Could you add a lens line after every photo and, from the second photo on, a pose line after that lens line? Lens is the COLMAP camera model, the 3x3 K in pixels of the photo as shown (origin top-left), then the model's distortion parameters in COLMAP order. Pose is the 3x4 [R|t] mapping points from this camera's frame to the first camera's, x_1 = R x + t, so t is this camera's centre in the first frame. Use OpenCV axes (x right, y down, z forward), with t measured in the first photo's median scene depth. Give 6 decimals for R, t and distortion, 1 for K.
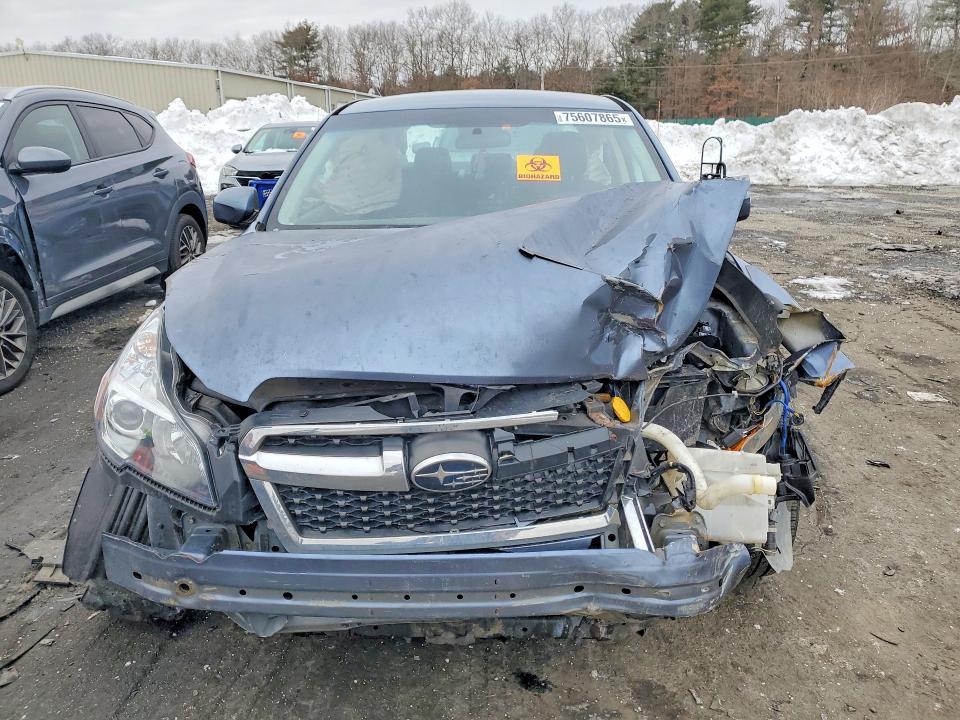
lens RADIAL K [[724.9, 0, 480.0], [0, 724.9, 360.0], [0, 0, 1]] dist [0.021834, 0.000149]
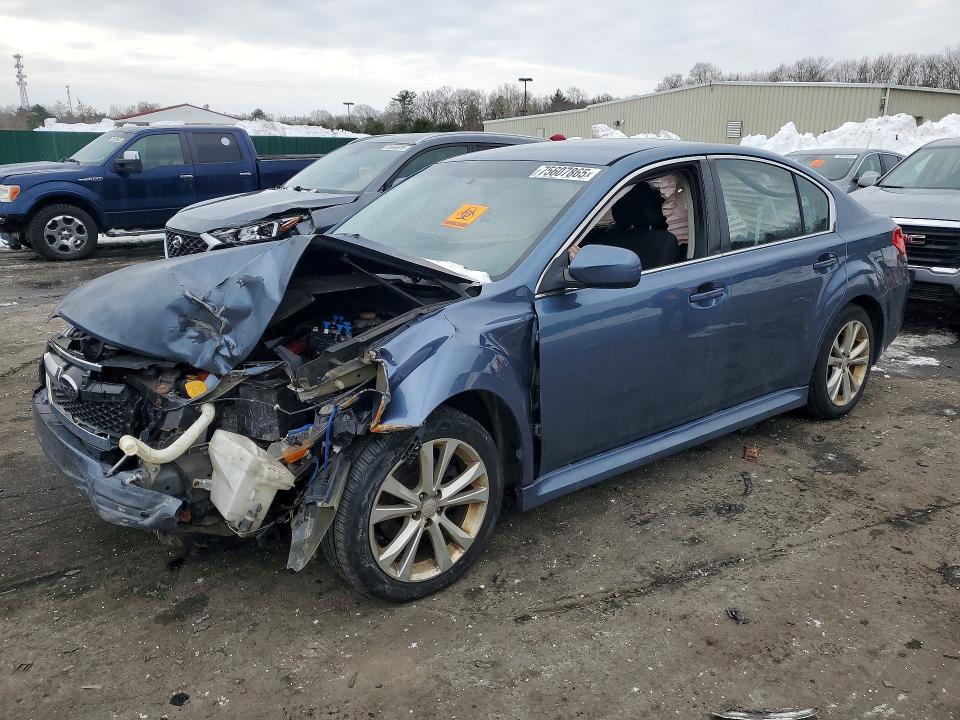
lens RADIAL K [[724.9, 0, 480.0], [0, 724.9, 360.0], [0, 0, 1]] dist [0.021834, 0.000149]
pose [[0.670358, 0.212310, -0.711017, 0.971322], [-0.230029, 0.970449, 0.072901, -0.135370], [0.705484, 0.114684, 0.699385, 0.249773]]
